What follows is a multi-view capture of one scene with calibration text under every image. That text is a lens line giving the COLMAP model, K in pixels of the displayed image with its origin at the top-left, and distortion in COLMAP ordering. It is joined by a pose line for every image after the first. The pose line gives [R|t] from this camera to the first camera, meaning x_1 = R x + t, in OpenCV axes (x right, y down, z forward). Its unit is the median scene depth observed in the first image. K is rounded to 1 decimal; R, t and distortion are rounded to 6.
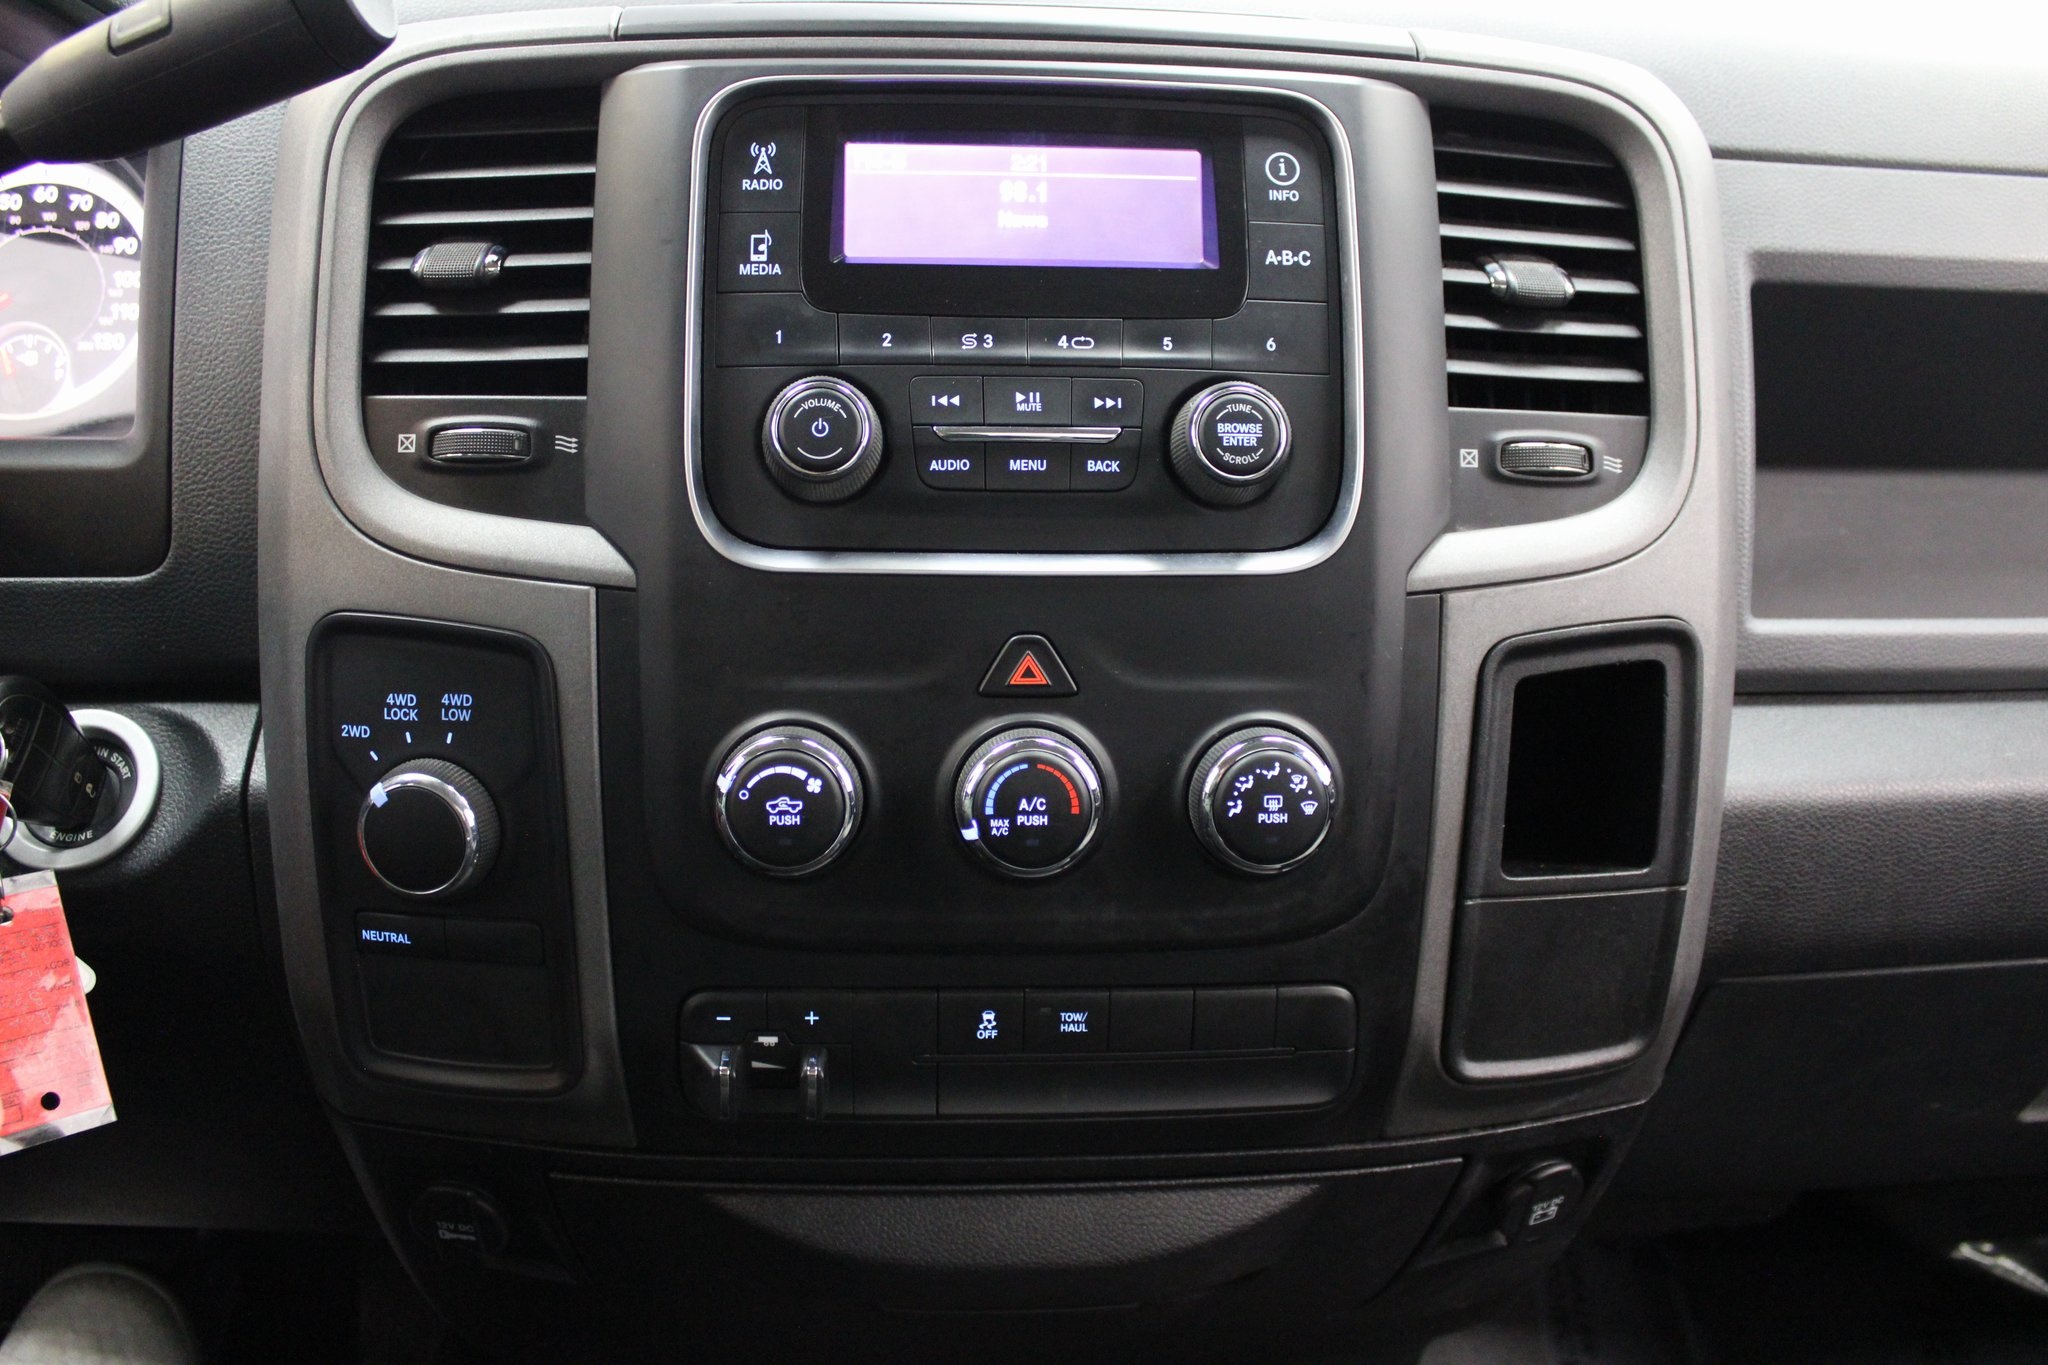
lens RADIAL K [[1613.4, 0, 1024.0], [0, 1613.4, 682.5], [0, 0, 1]] dist [-0.161354, 0.106842]
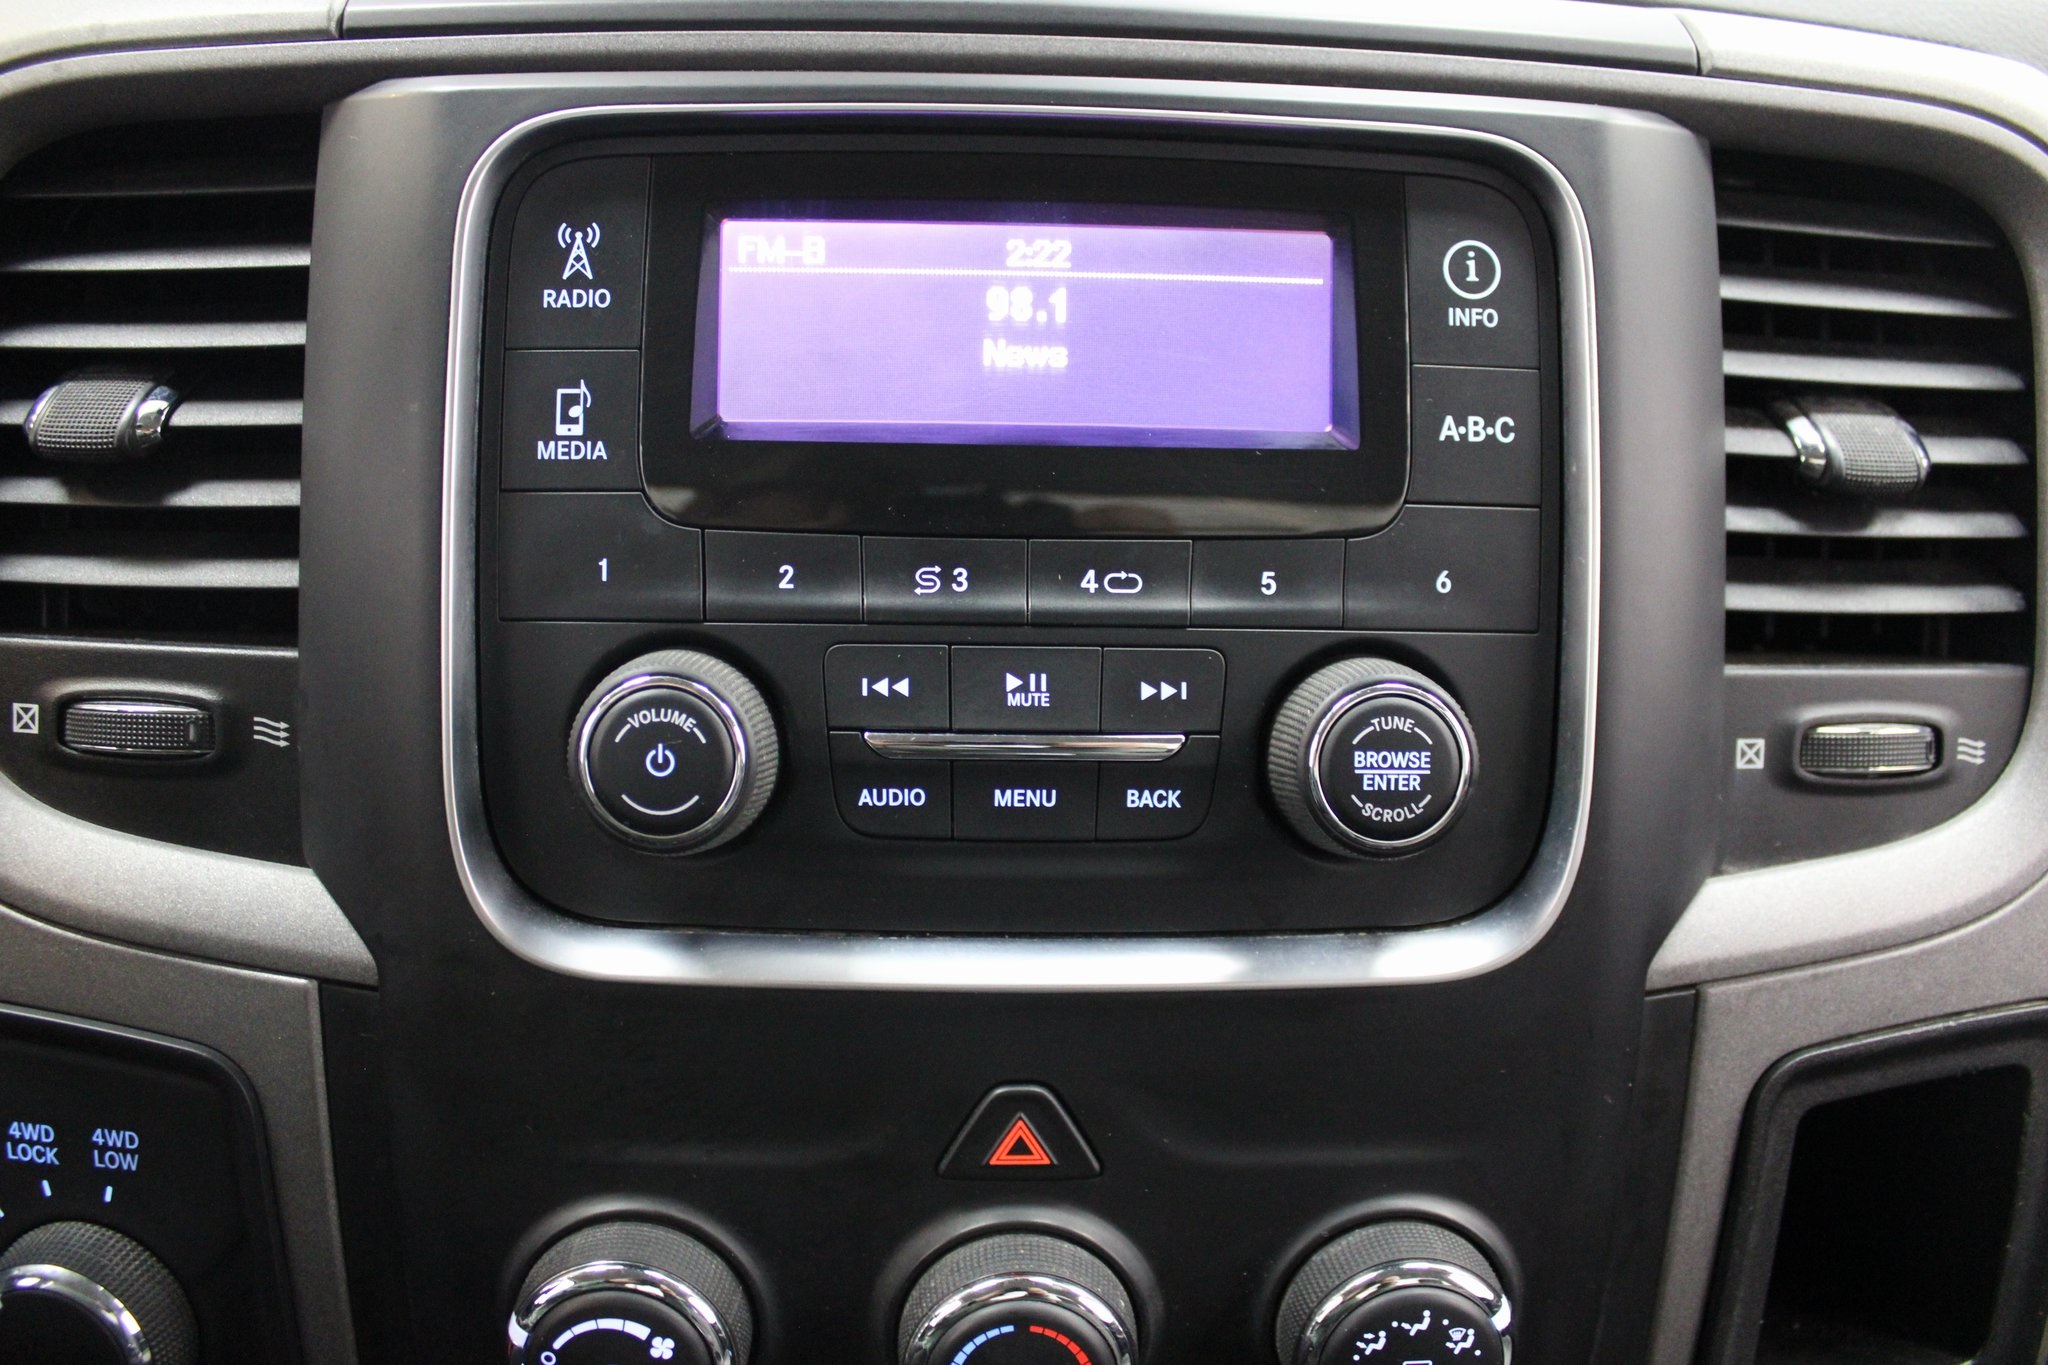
lens RADIAL K [[1613.4, 0, 1024.0], [0, 1613.4, 682.5], [0, 0, 1]] dist [-0.161354, 0.106842]
pose [[0.999567, 0.016194, -0.024558, 0.015664], [-0.014022, 0.996179, 0.086199, -0.225798], [0.025860, -0.085817, 0.995975, 0.412695]]
